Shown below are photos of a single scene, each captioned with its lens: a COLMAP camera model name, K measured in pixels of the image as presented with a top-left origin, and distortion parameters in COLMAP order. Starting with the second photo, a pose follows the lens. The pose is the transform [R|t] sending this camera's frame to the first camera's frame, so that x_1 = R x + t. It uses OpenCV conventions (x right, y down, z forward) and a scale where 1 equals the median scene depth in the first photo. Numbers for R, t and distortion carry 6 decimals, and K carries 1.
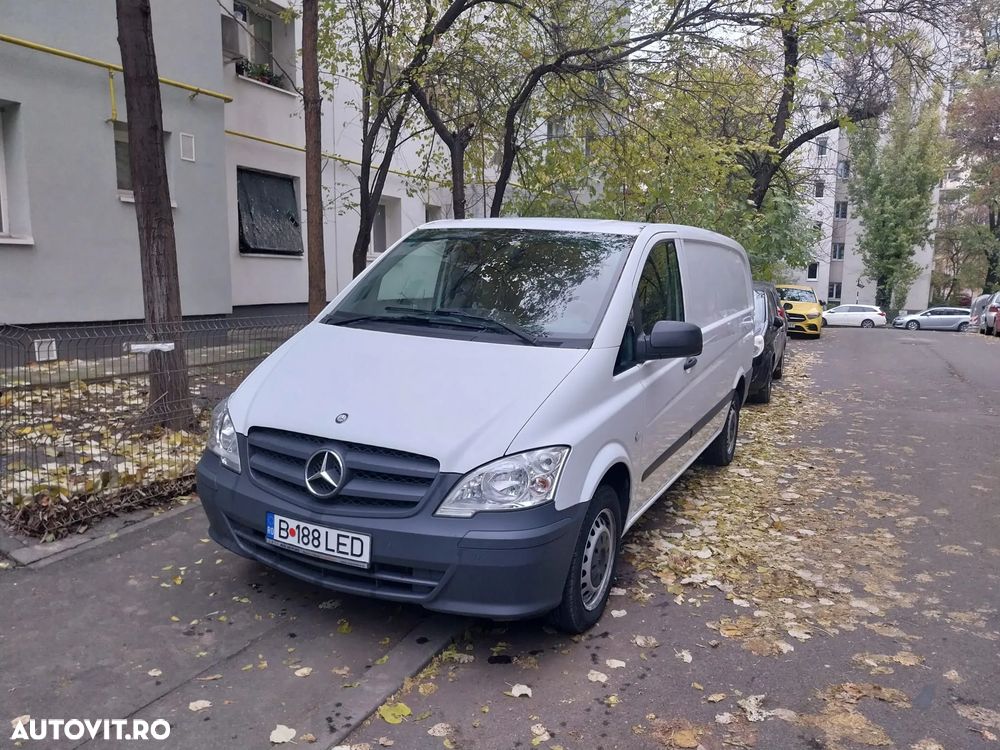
lens RADIAL K [[745.4, 0, 500.0], [0, 745.4, 375.0], [0, 0, 1]] dist [0.052029, -0.001616]
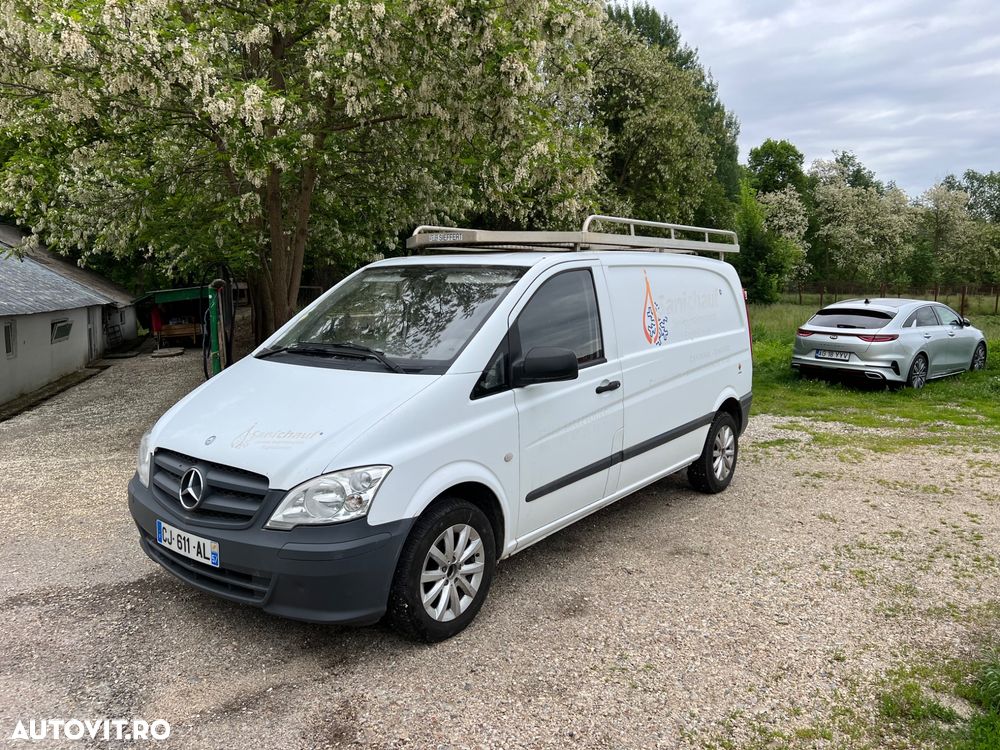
lens RADIAL K [[745.4, 0, 500.0], [0, 745.4, 375.0], [0, 0, 1]] dist [0.052029, -0.001616]
pose [[0.976963, -0.020204, -0.212451, 0.474592], [0.012626, 0.999237, -0.036966, 0.005455], [0.213036, 0.033432, 0.976472, -0.028228]]
